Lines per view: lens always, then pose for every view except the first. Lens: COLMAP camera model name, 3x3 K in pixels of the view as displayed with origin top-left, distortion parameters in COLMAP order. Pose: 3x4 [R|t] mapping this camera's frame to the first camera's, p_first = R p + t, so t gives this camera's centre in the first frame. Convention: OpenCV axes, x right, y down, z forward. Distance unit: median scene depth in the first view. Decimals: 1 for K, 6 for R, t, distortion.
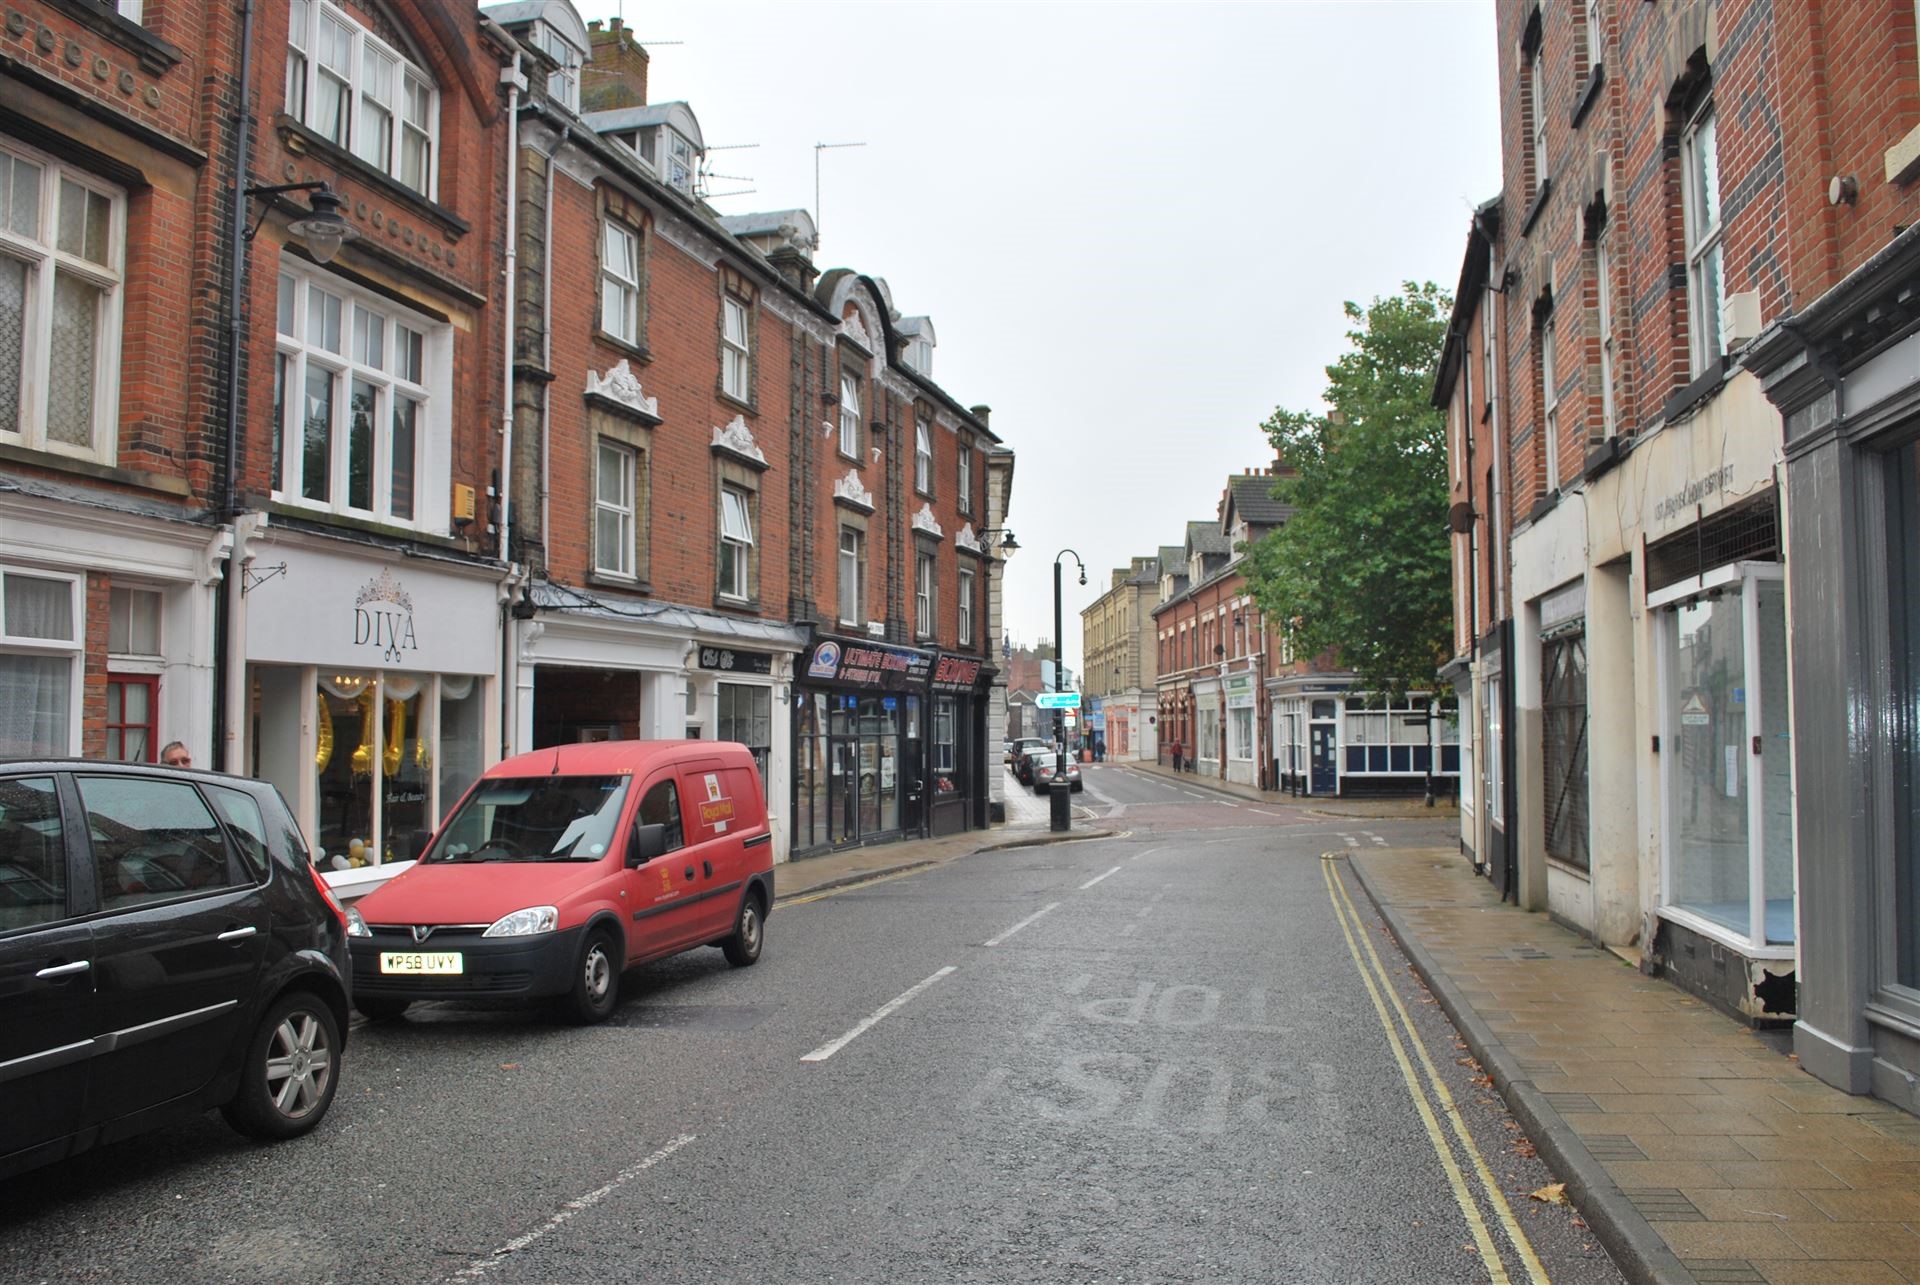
lens RADIAL K [[1506.4, 0, 960.0], [0, 1506.4, 642.5], [0, 0, 1]] dist [-0.084288, 0.013201]
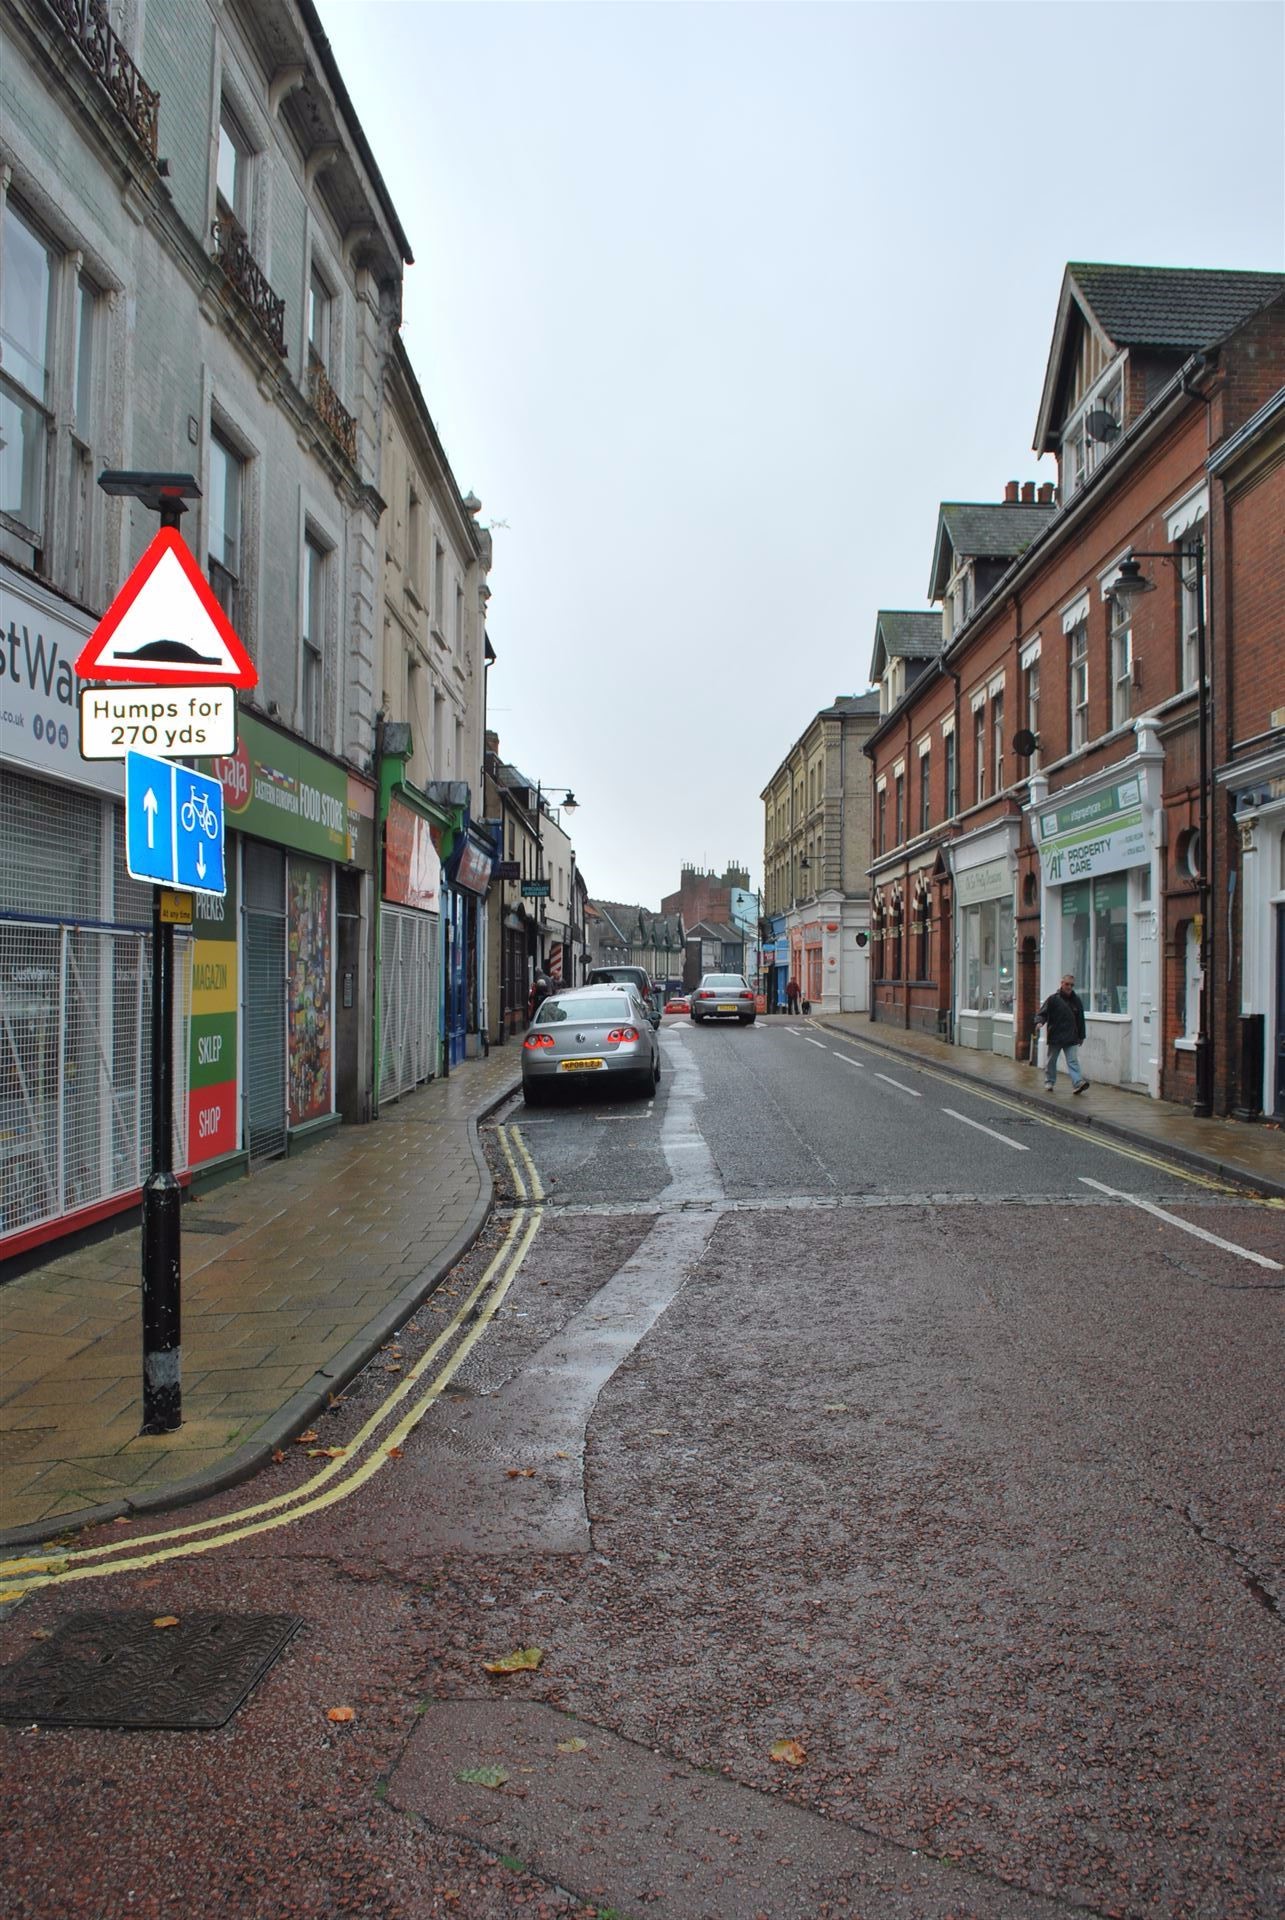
lens RADIAL K [[1506.4, 0, 644.7], [0, 1506.4, 967.9], [0, 0, 1]] dist [-0.084288, 0.013201]
pose [[0.999715, 0.011568, -0.020881, 0.062285], [-0.010498, 0.998663, 0.050617, 0.035977], [0.021438, -0.050384, 0.998500, 0.464497]]
